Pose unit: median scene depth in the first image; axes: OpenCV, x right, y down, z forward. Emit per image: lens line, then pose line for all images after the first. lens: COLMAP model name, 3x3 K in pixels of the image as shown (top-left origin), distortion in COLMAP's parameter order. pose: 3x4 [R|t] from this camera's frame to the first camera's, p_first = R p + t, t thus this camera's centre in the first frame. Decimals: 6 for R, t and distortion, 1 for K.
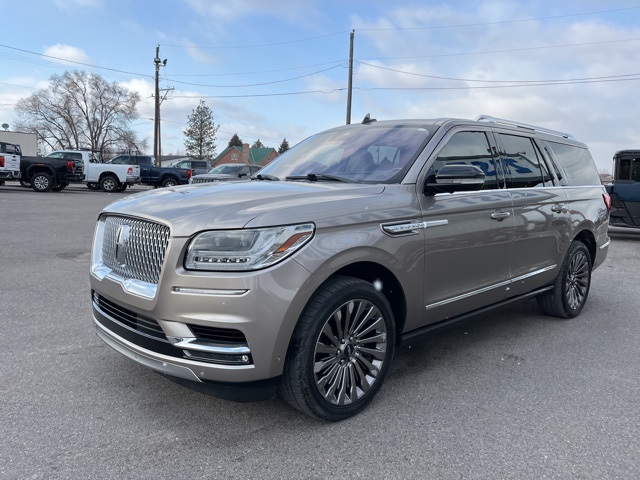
lens RADIAL K [[478.8, 0, 316.1], [0, 478.8, 239.5], [0, 0, 1]] dist [0.088802, -0.117649]
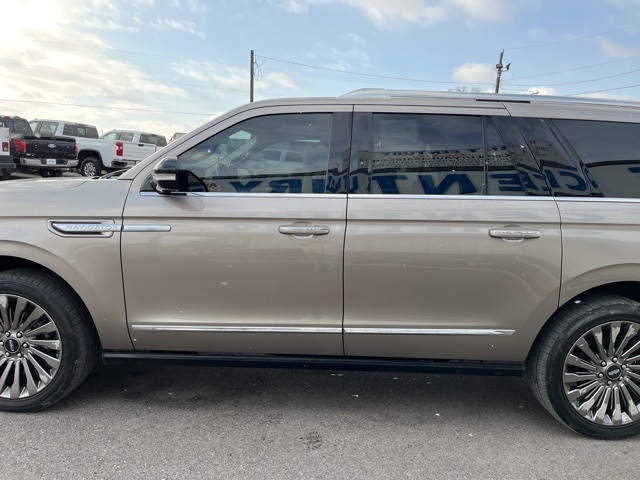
lens RADIAL K [[480.8, 0, 307.4], [0, 480.8, 232.2], [0, 0, 1]] dist [0.091649, -0.122420]
pose [[0.730285, 0.084642, -0.677879, 1.181799], [-0.108094, 0.994111, 0.007677, -0.073025], [0.674537, 0.067669, 0.735134, 0.664331]]
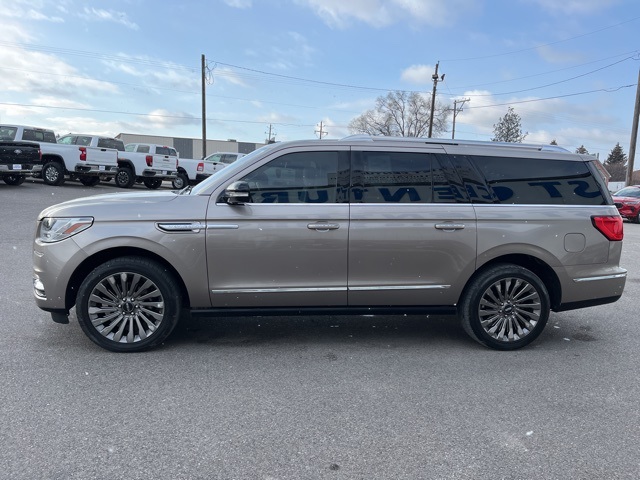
lens RADIAL K [[478.8, 0, 316.1], [0, 478.8, 239.5], [0, 0, 1]] dist [0.088802, -0.117649]
pose [[0.813535, 0.079615, -0.576040, 1.383228], [-0.091040, 0.995806, 0.009057, -0.039409], [0.574345, 0.045075, 0.817371, 0.115204]]
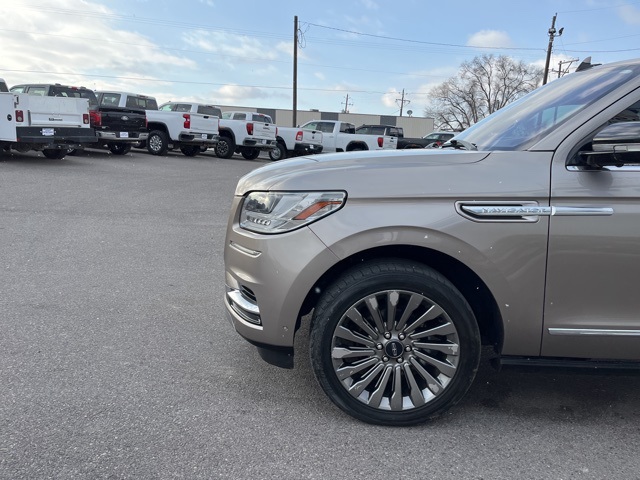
lens RADIAL K [[478.8, 0, 316.1], [0, 478.8, 239.5], [0, 0, 1]] dist [0.088802, -0.117649]
pose [[0.719141, 0.130612, -0.682479, 0.522904], [-0.104970, 0.991324, 0.079110, -0.010368], [0.686890, 0.014749, 0.726612, 0.296441]]
